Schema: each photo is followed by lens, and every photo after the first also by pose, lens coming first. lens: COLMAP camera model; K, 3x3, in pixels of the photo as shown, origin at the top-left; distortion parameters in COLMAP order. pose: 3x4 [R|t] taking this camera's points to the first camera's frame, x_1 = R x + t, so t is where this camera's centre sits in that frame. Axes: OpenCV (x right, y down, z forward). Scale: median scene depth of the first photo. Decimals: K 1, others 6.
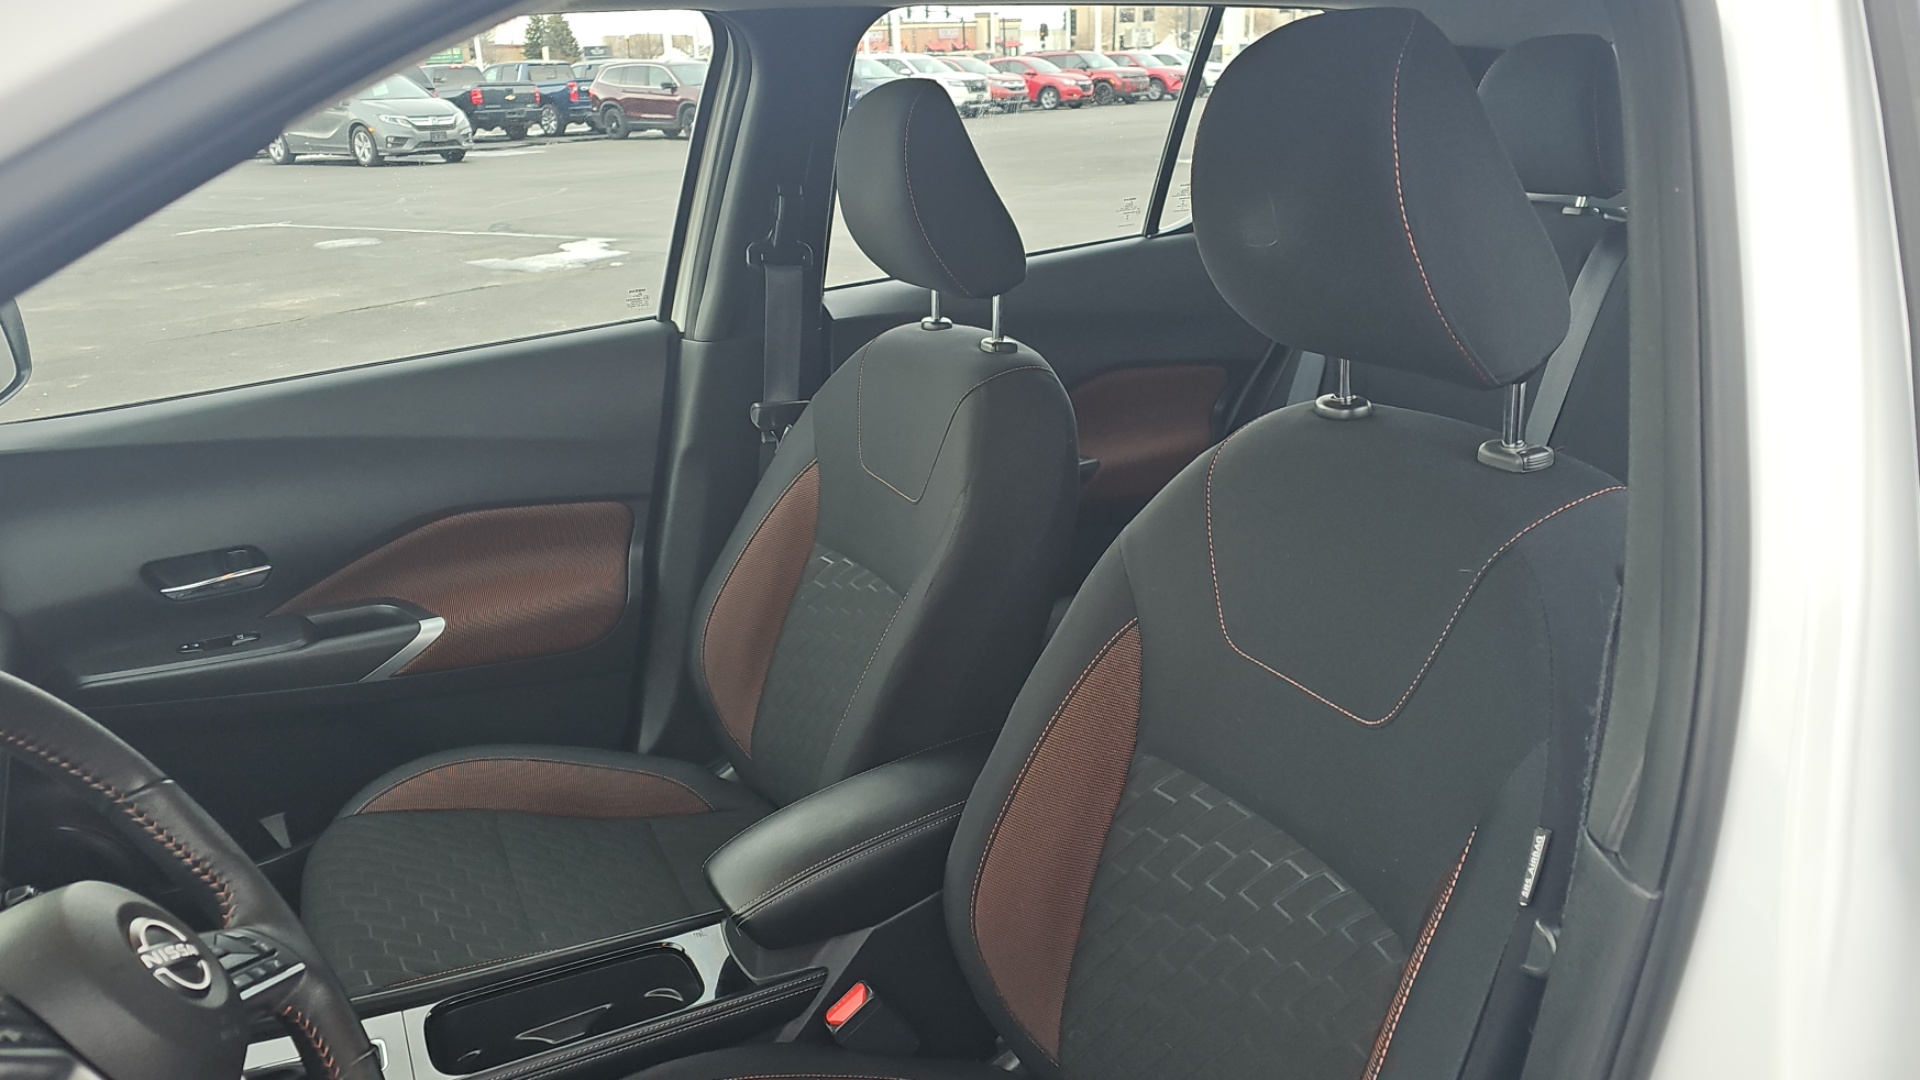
lens RADIAL K [[1363.6, 0, 954.5], [0, 1363.6, 576.2], [0, 0, 1]] dist [0.067642, -0.060786]
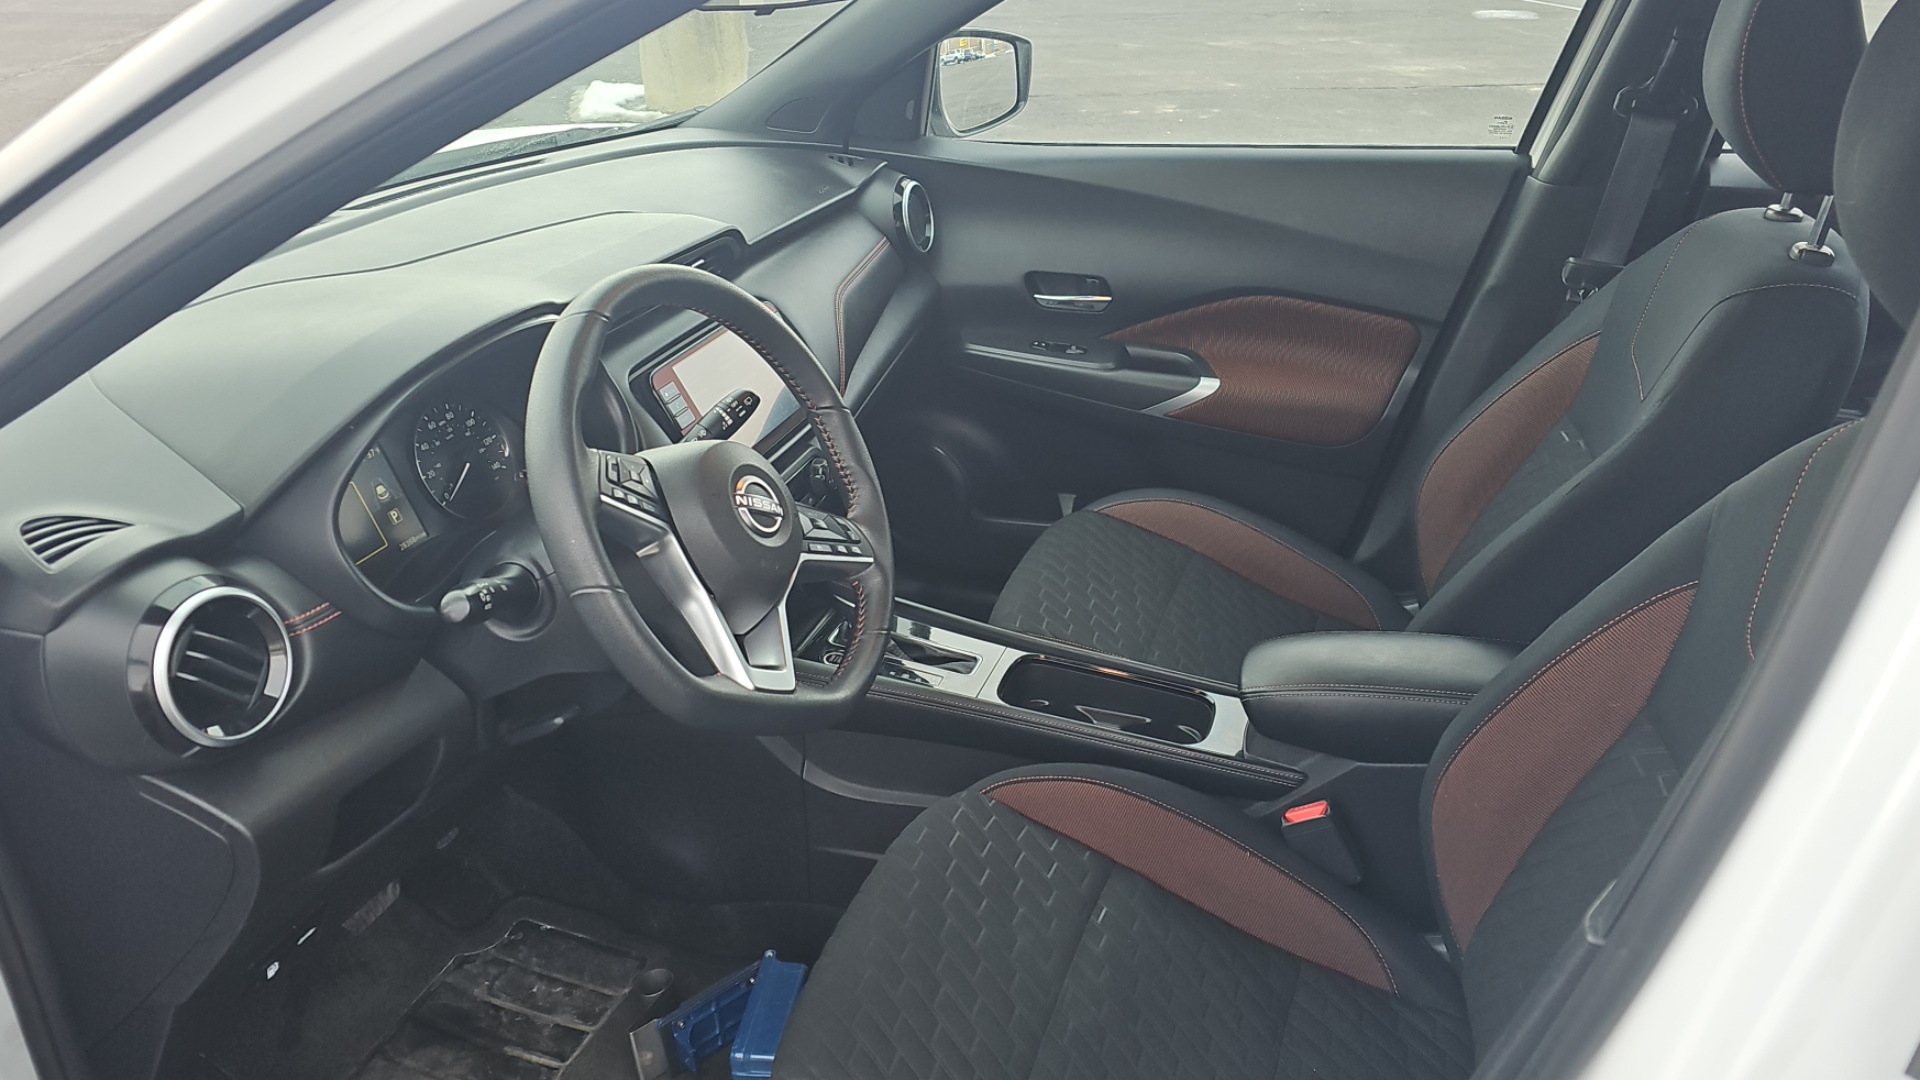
lens RADIAL K [[1363.6, 0, 954.5], [0, 1363.6, 576.2], [0, 0, 1]] dist [0.067642, -0.060786]
pose [[0.702318, 0.376571, -0.604106, 0.226758], [-0.282838, 0.926380, 0.248642, -0.040309], [0.653263, -0.003762, 0.757122, -0.010475]]
